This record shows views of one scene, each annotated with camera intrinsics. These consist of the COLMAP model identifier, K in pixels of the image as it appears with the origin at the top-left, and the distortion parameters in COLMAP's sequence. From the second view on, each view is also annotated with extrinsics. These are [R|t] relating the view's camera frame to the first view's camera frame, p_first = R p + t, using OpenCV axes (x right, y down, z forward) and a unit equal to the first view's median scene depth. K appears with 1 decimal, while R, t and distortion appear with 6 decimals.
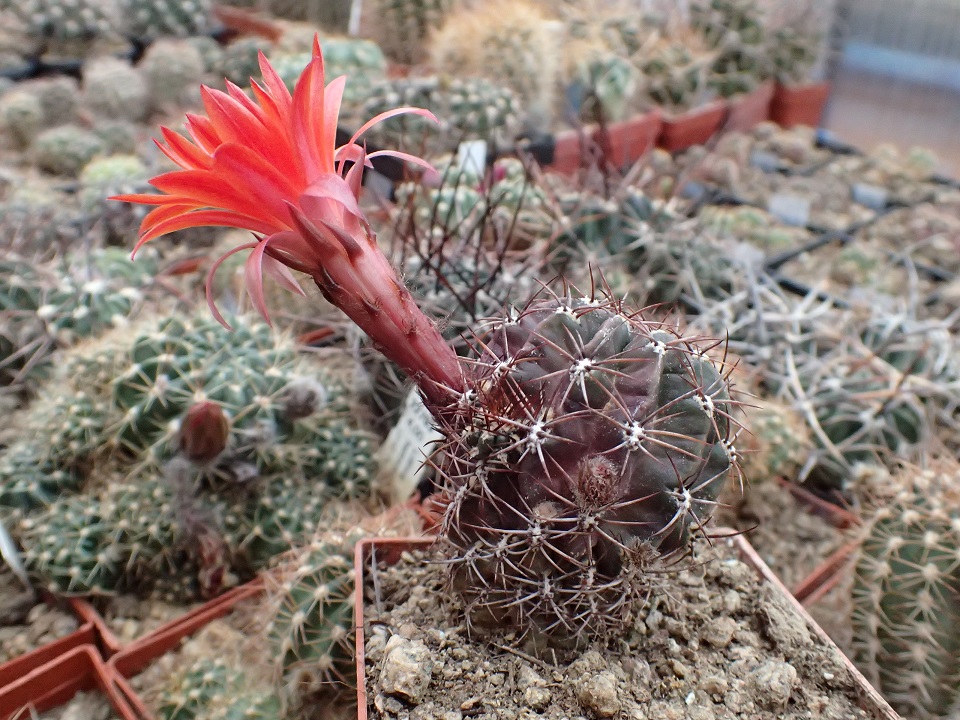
lens RADIAL K [[932.5, 0, 478.5], [0, 932.5, 360.6], [0, 0, 1]] dist [-0.037987, 0.000000]
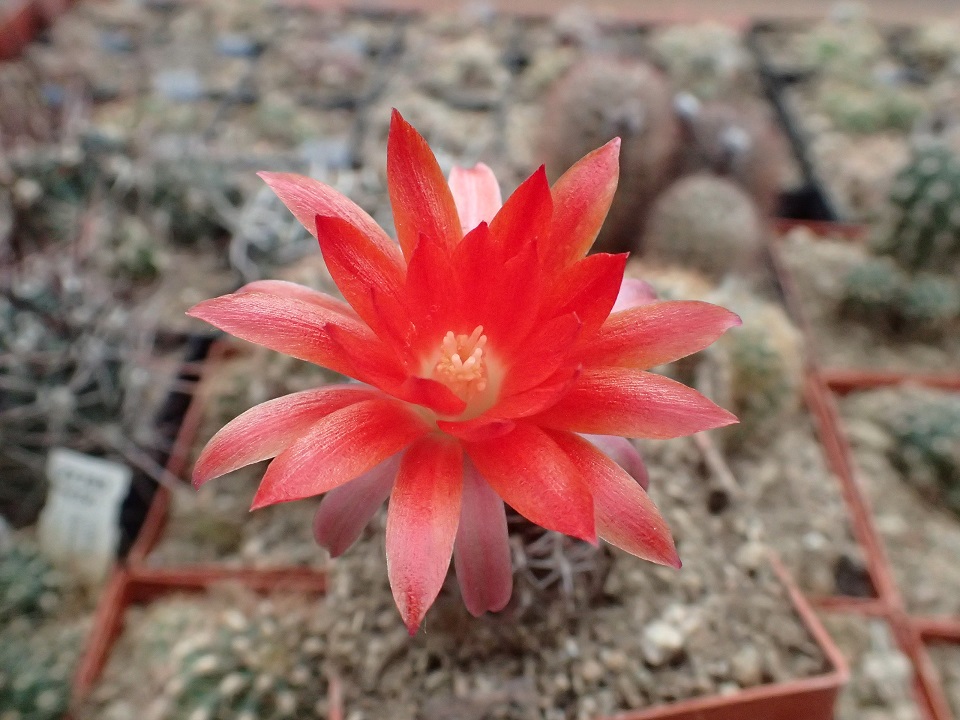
lens RADIAL K [[932.5, 0, 489.0], [0, 932.5, 366.3], [0, 0, 1]] dist [-0.037987, 0.000000]
pose [[0.683019, -0.465822, 0.562578, -0.265932], [0.367305, 0.884812, 0.286695, -0.153790], [-0.631325, 0.010819, 0.775443, 0.162717]]
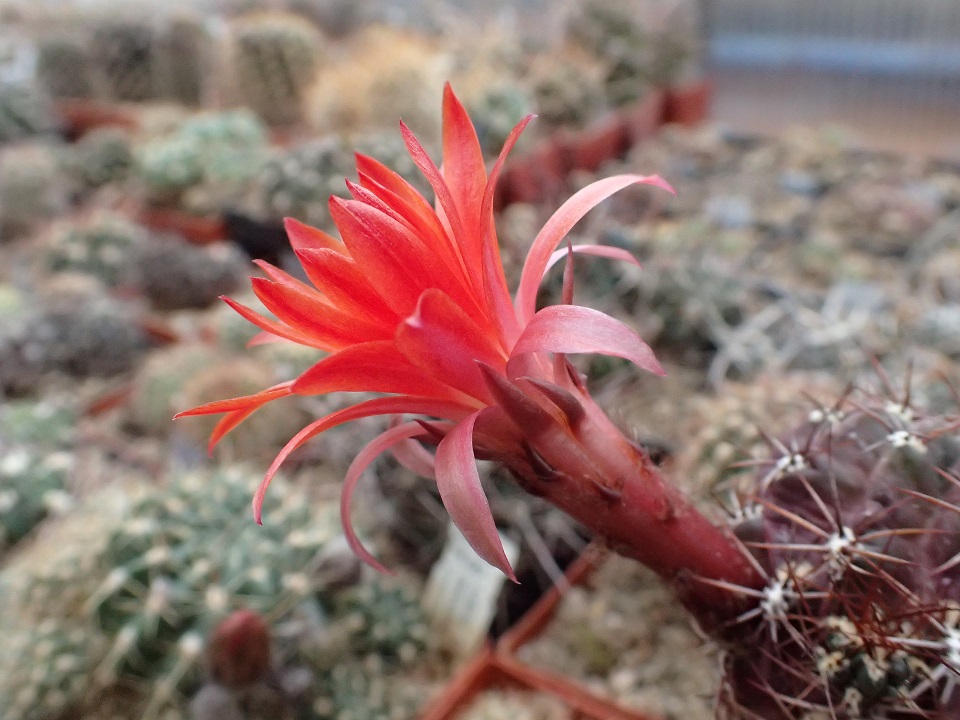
lens RADIAL K [[932.5, 0, 470.2], [0, 932.5, 368.0], [0, 0, 1]] dist [-0.037987, 0.000000]
pose [[0.973431, -0.194033, 0.121583, -0.155586], [0.198412, 0.979803, -0.024889, -0.083797], [-0.114298, 0.048351, 0.992269, 0.226392]]
